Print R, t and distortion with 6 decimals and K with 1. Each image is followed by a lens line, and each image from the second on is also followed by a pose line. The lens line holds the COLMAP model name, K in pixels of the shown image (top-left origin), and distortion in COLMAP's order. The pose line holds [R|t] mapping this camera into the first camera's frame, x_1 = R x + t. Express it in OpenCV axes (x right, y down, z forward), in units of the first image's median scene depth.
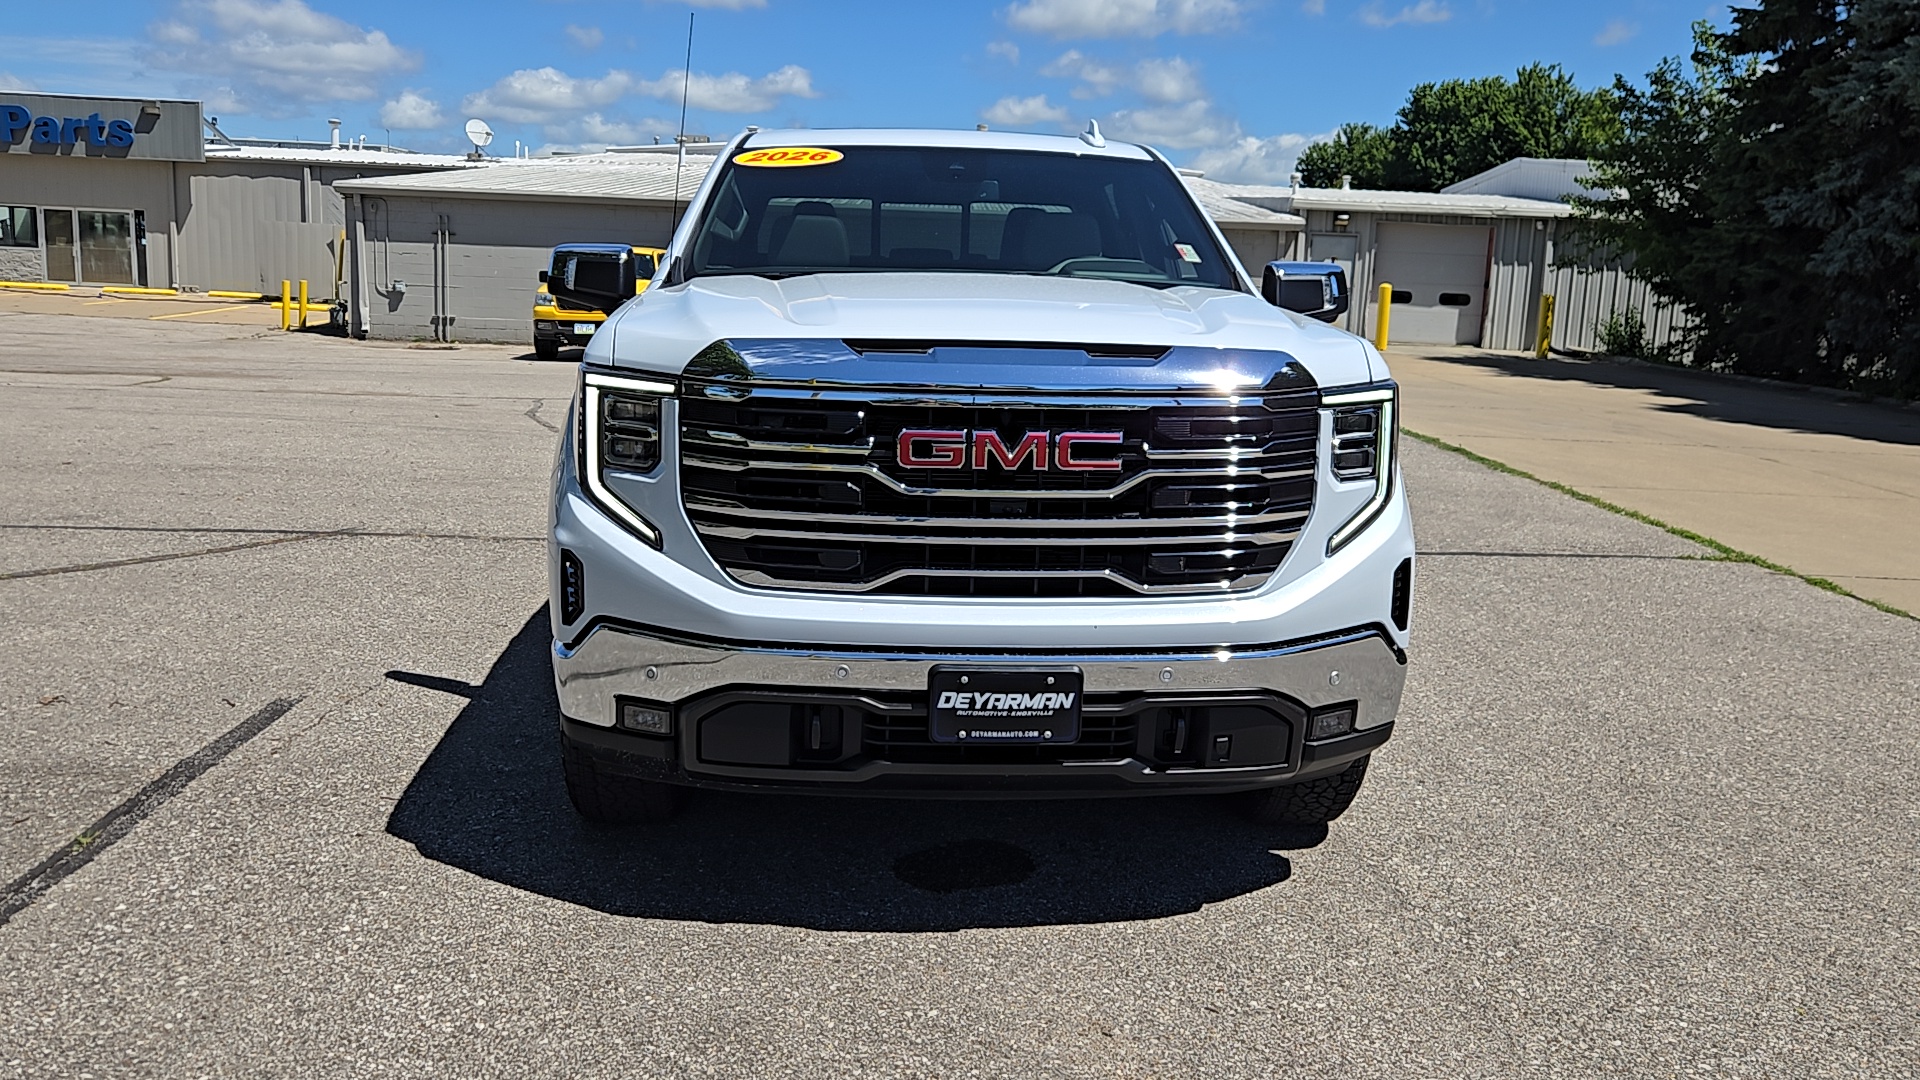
lens RADIAL K [[1590.1, 0, 964.1], [0, 1590.1, 541.4], [0, 0, 1]] dist [0.018611, -0.026752]
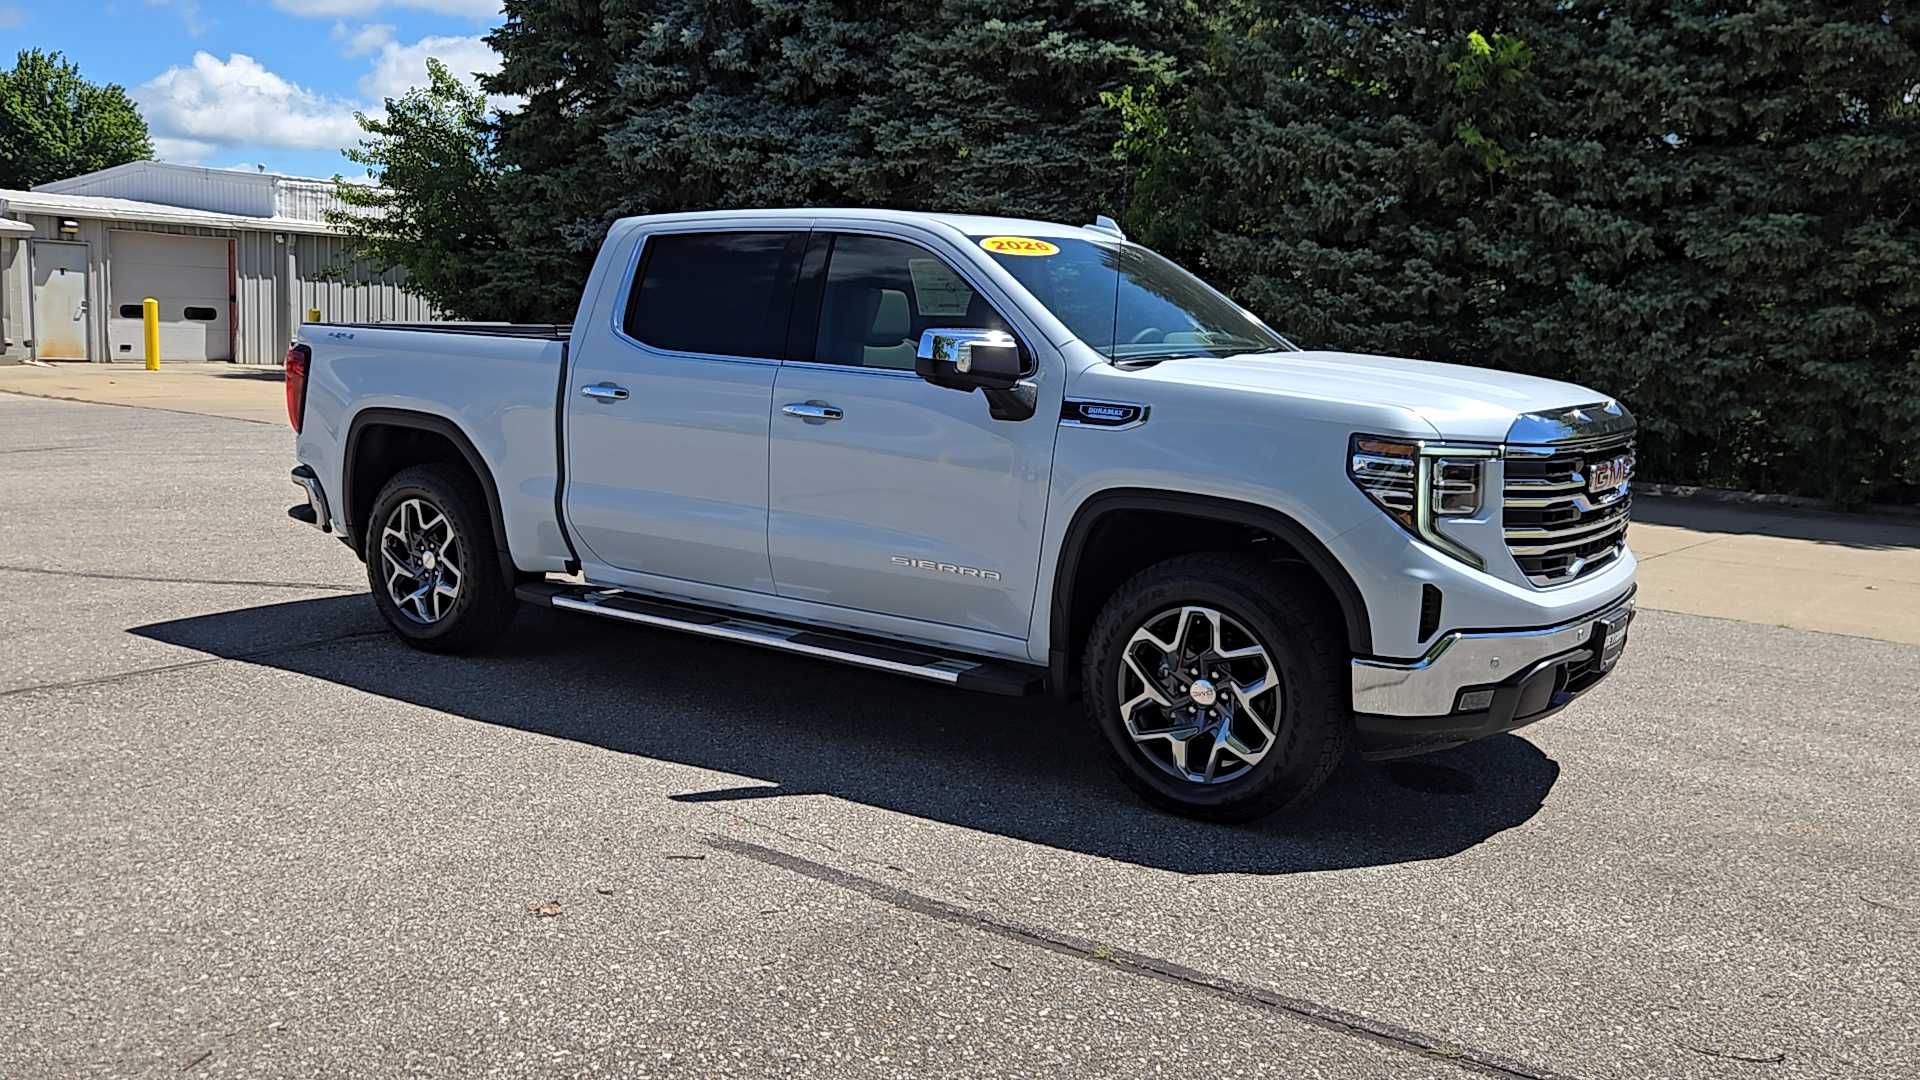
lens RADIAL K [[1590.1, 0, 969.1], [0, 1590.1, 527.5], [0, 0, 1]] dist [0.018611, -0.026752]
pose [[0.629355, -0.113698, 0.768755, -0.155506], [0.120904, 0.991519, 0.047665, -0.015452], [-0.767655, 0.062947, 0.637764, 0.048501]]
